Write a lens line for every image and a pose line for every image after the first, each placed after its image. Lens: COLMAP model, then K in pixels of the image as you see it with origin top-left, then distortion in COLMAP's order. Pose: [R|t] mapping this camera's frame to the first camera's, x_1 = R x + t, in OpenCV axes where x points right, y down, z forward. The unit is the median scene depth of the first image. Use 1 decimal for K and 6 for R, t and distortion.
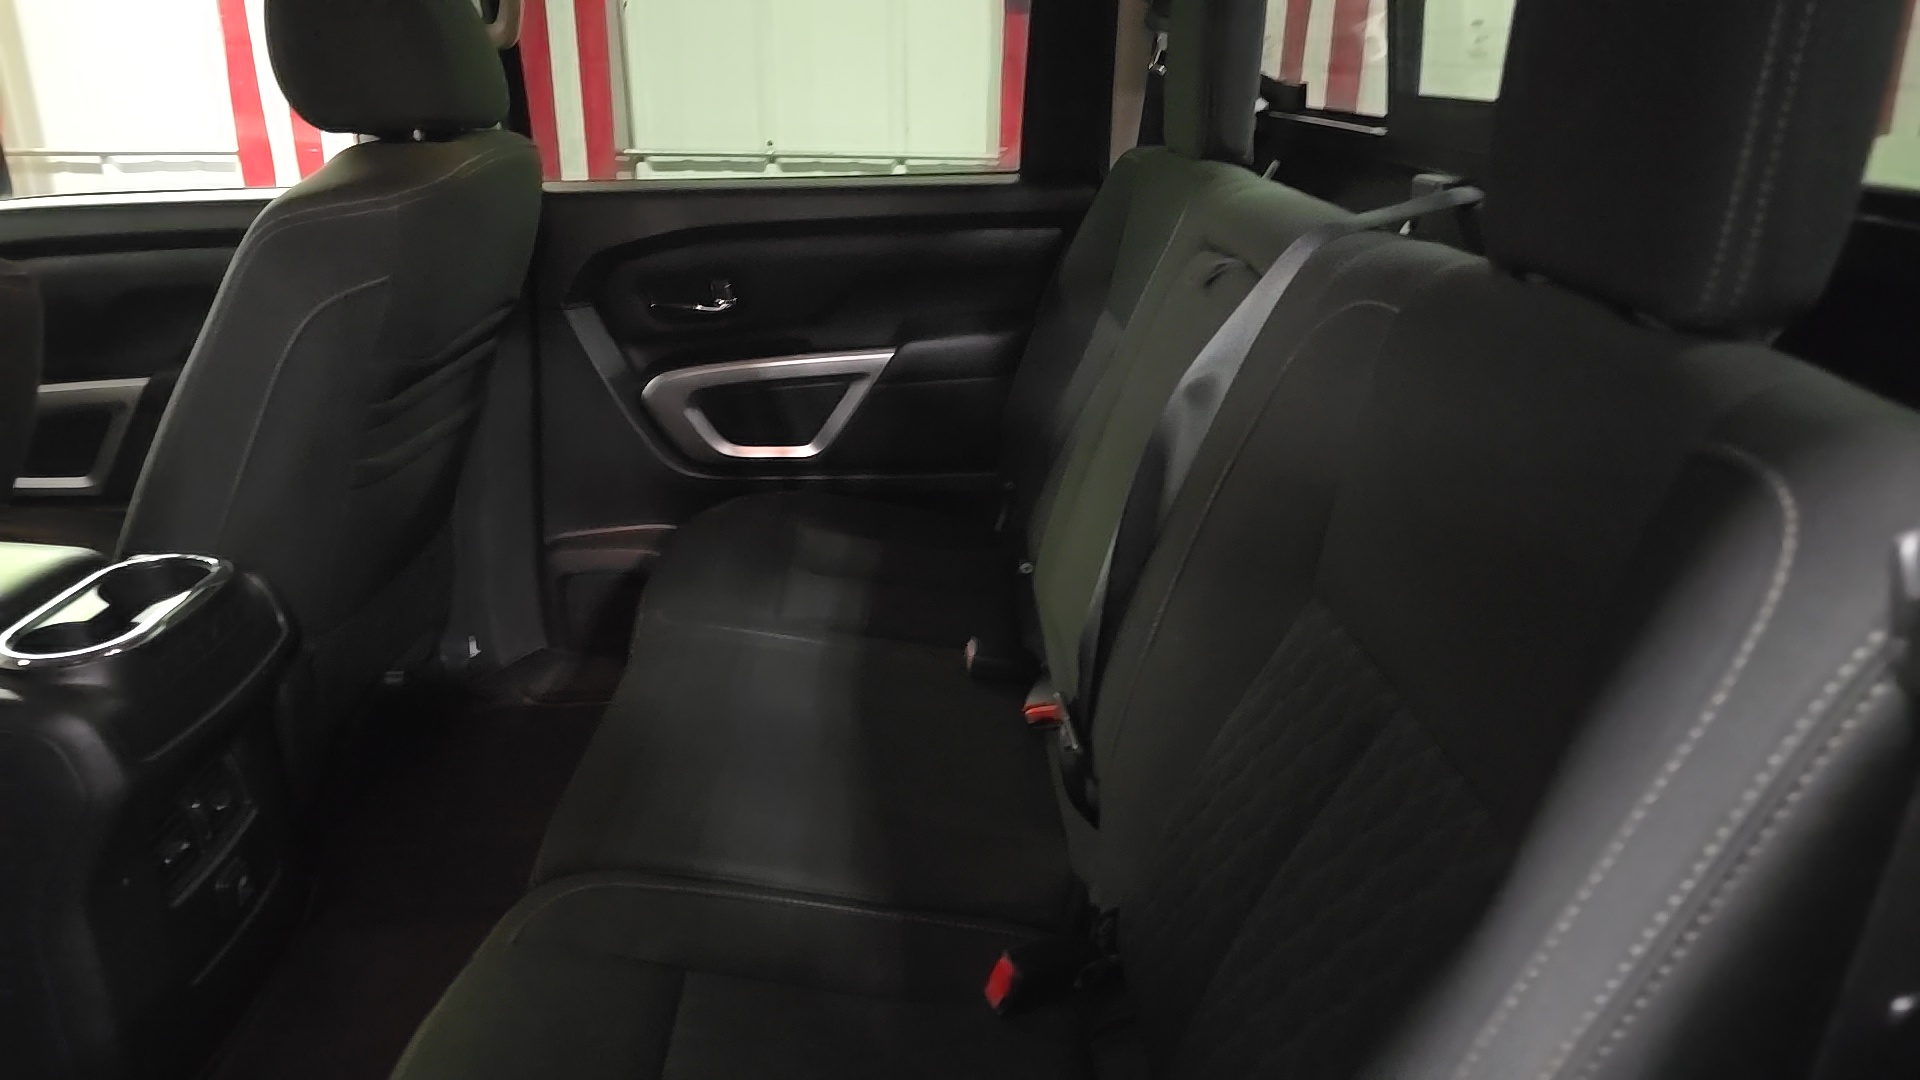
lens RADIAL K [[1265.2, 0, 975.9], [0, 1265.2, 554.2], [0, 0, 1]] dist [0.056771, -0.050522]
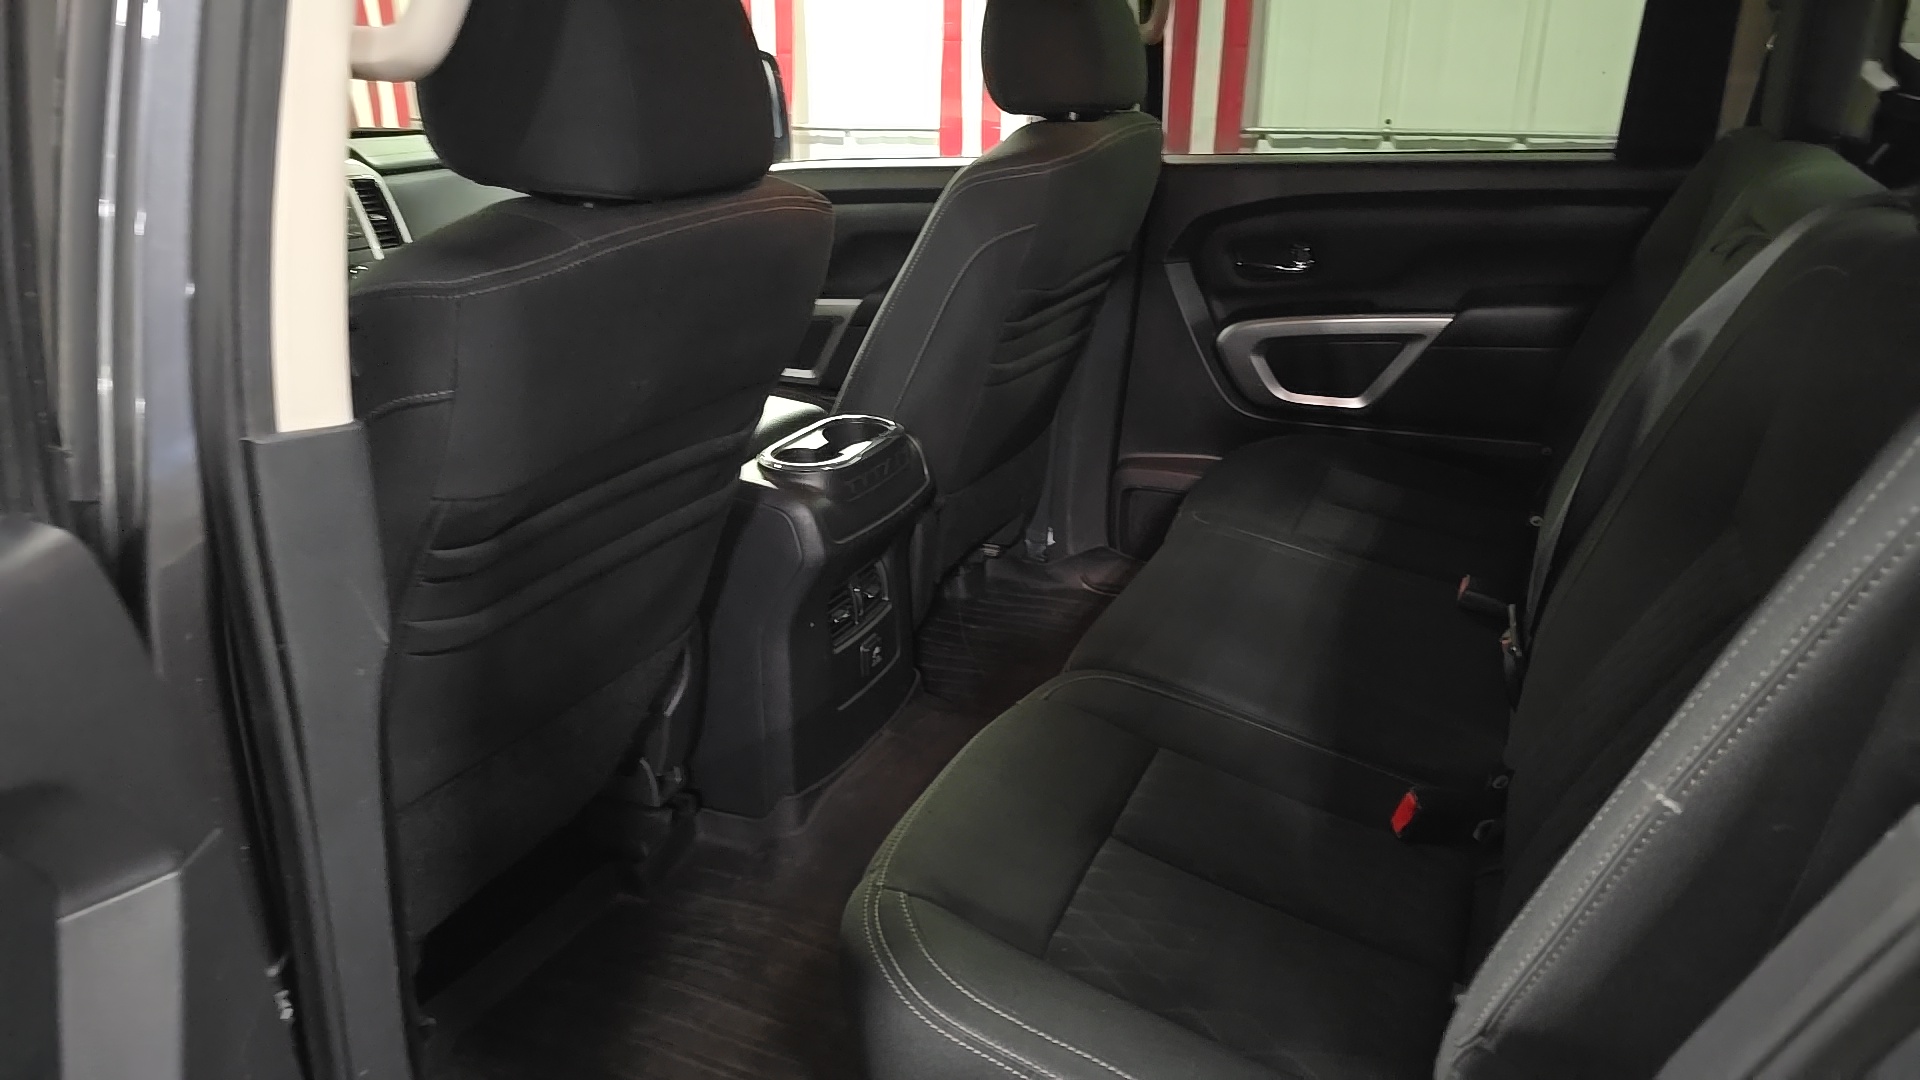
lens RADIAL K [[1285.7, 0, 966.6], [0, 1285.7, 548.6], [0, 0, 1]] dist [0.057948, -0.056827]
pose [[0.889106, 0.151058, -0.432055, 0.073042], [-0.148101, 0.988134, 0.040708, 0.049239], [0.433077, 0.027794, 0.900928, -0.155452]]
